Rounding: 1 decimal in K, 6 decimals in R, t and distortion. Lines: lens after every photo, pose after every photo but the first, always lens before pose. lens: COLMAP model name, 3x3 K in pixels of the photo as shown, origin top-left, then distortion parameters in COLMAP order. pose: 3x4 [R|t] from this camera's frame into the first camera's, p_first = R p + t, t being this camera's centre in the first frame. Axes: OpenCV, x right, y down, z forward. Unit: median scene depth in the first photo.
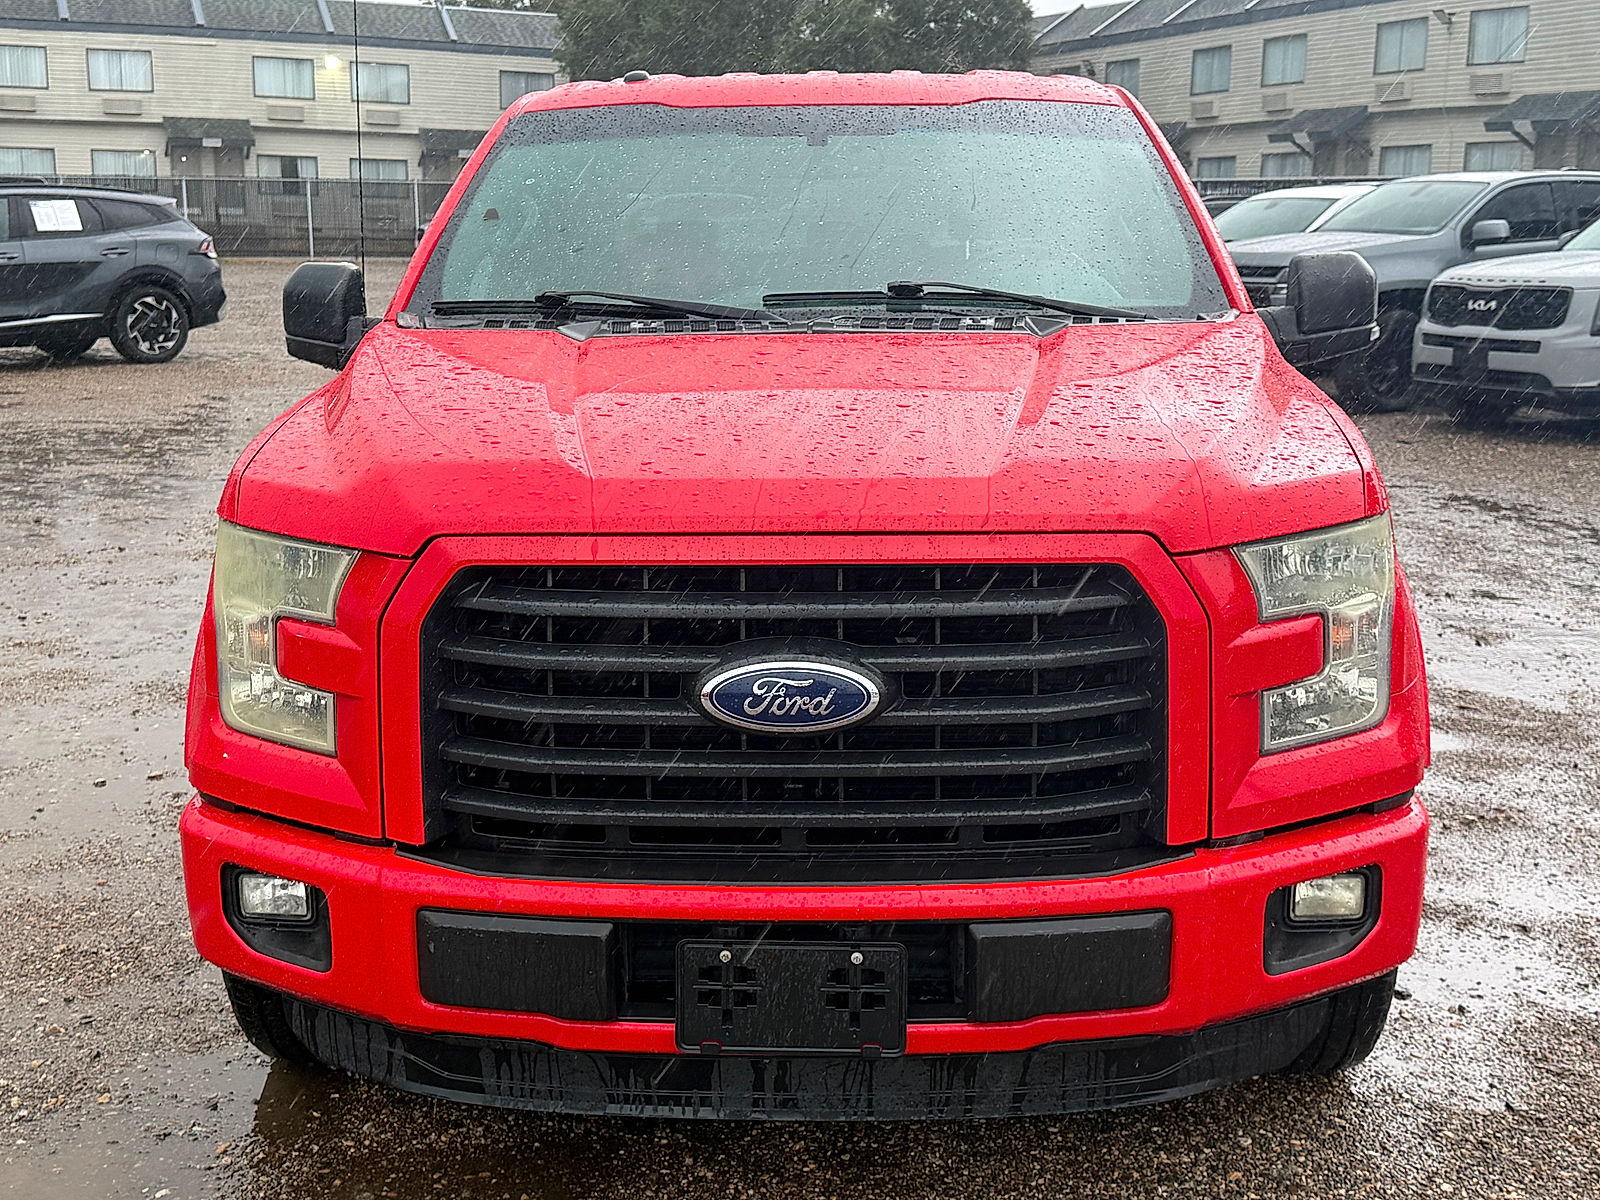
lens RADIAL K [[1980.1, 0, 800.0], [0, 1980.1, 600.0], [0, 0, 1]] dist [0.212174, -0.651579]
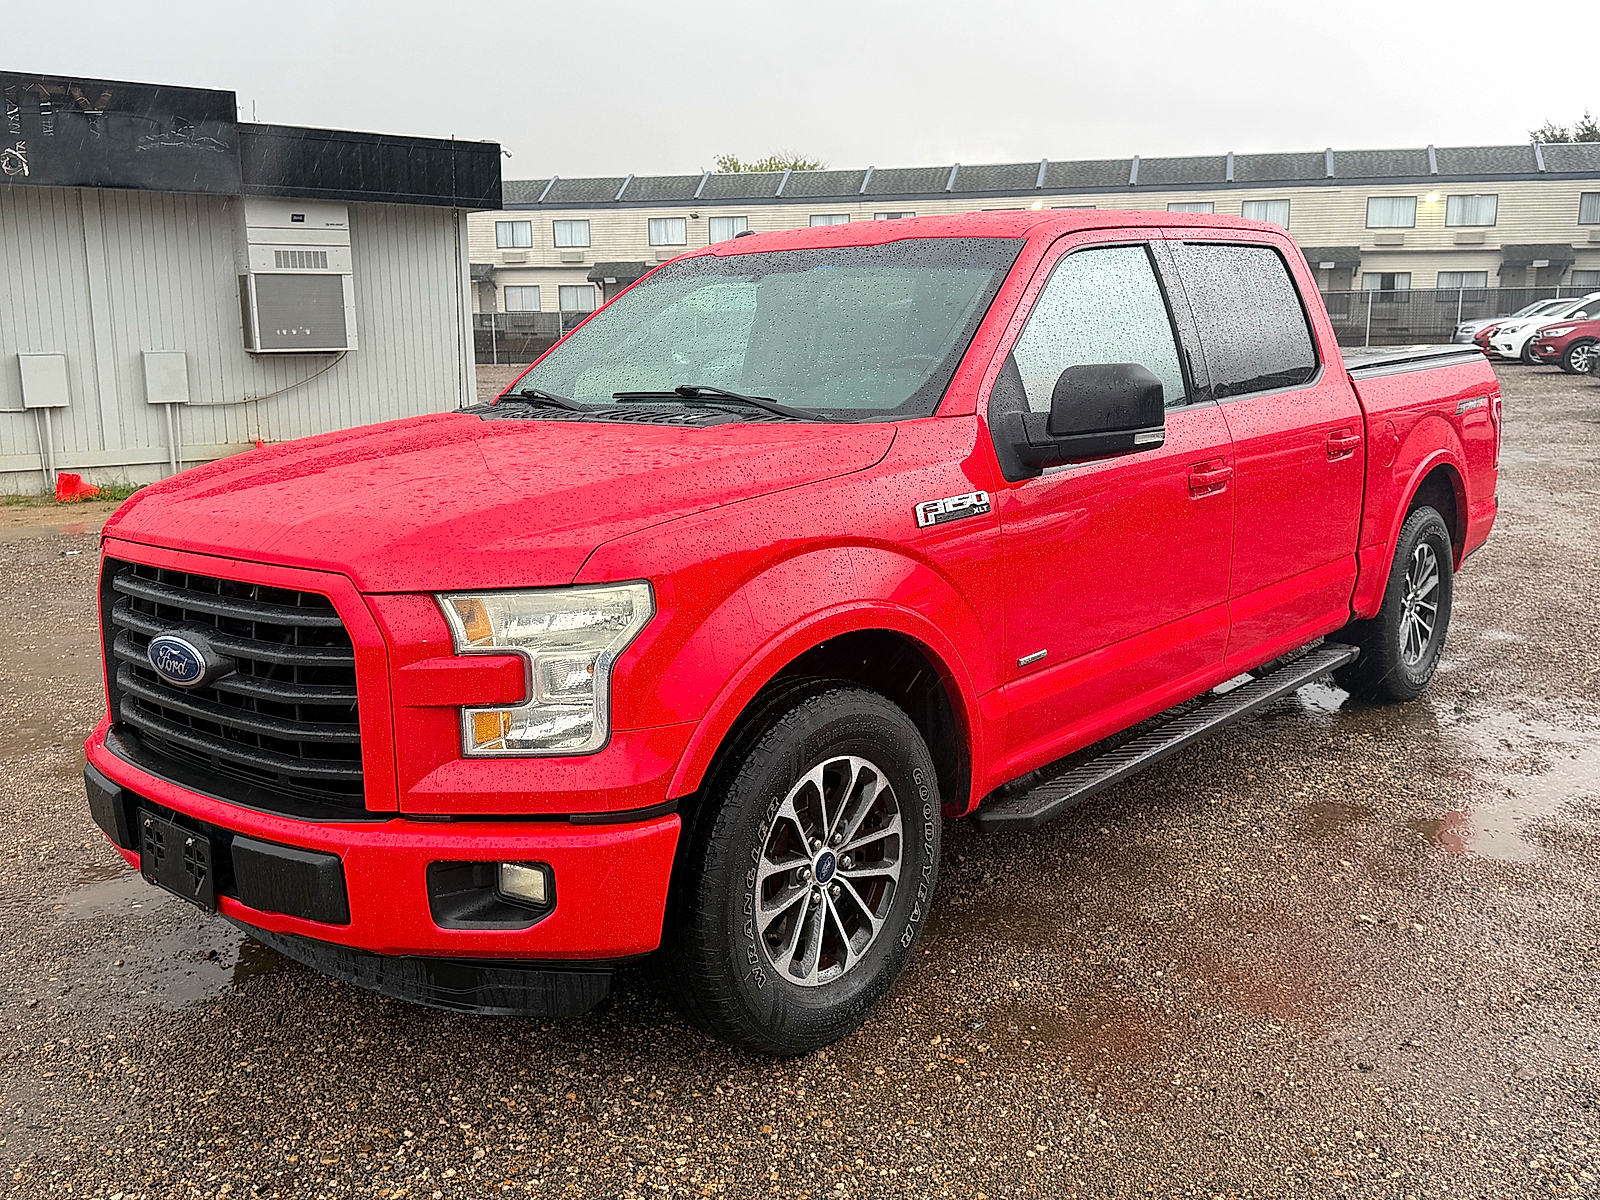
lens RADIAL K [[1458.4, 0, 800.0], [0, 1458.4, 600.0], [0, 0, 1]] dist [0.058920, -0.007166]
pose [[0.782103, 0.104597, -0.614307, 0.719634], [-0.104850, 0.993846, 0.035731, -0.059537], [0.614264, 0.036464, 0.788257, 0.283708]]
